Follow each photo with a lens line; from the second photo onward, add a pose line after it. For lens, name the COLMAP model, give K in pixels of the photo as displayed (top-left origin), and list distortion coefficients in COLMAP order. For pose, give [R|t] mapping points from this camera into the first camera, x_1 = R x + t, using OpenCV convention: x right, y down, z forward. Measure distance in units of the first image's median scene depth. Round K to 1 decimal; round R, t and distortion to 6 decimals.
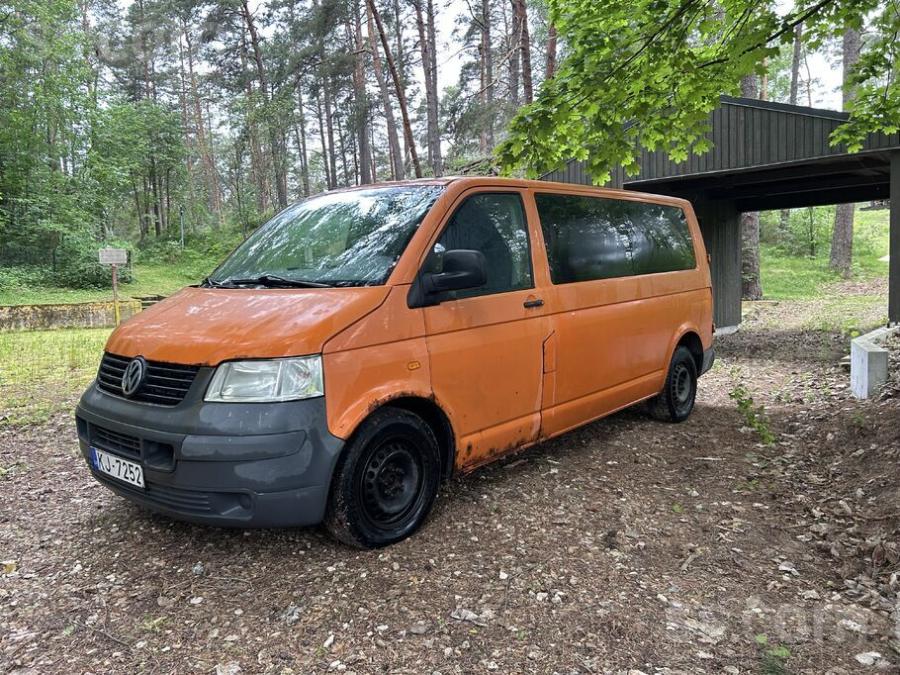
lens RADIAL K [[684.0, 0, 437.5], [0, 684.0, 333.6], [0, 0, 1]] dist [0.055217, -0.058057]
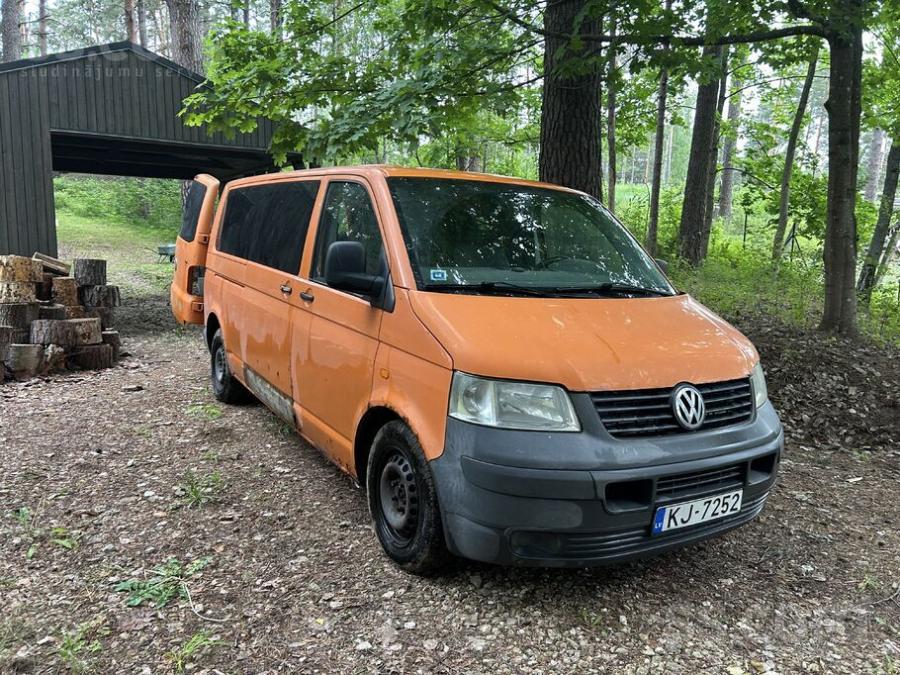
lens RADIAL K [[684.0, 0, 451.5], [0, 684.0, 342.8], [0, 0, 1]] dist [0.055217, -0.058057]
pose [[0.285933, -0.107022, 0.952254, -1.316890], [0.035842, 0.994243, 0.100979, -0.114231], [-0.957579, 0.005258, 0.288123, 1.012321]]
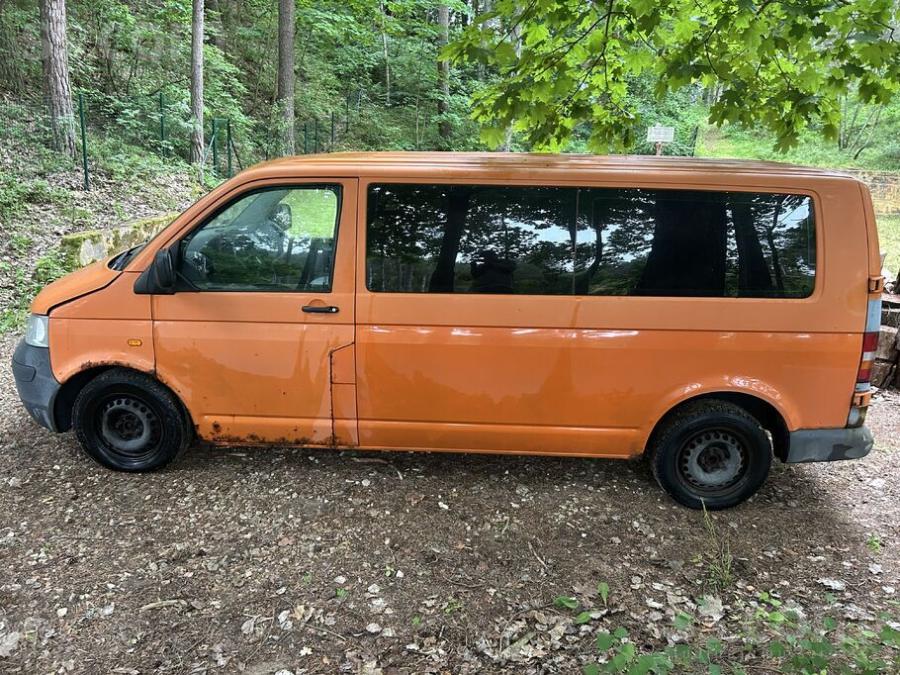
lens RADIAL K [[684.0, 0, 451.5], [0, 684.0, 340.9], [0, 0, 1]] dist [0.055217, -0.058057]
pose [[0.633657, 0.276569, -0.722487, 1.149745], [-0.126357, 0.958371, 0.256043, -0.322849], [0.763225, -0.070952, 0.642226, 0.651865]]
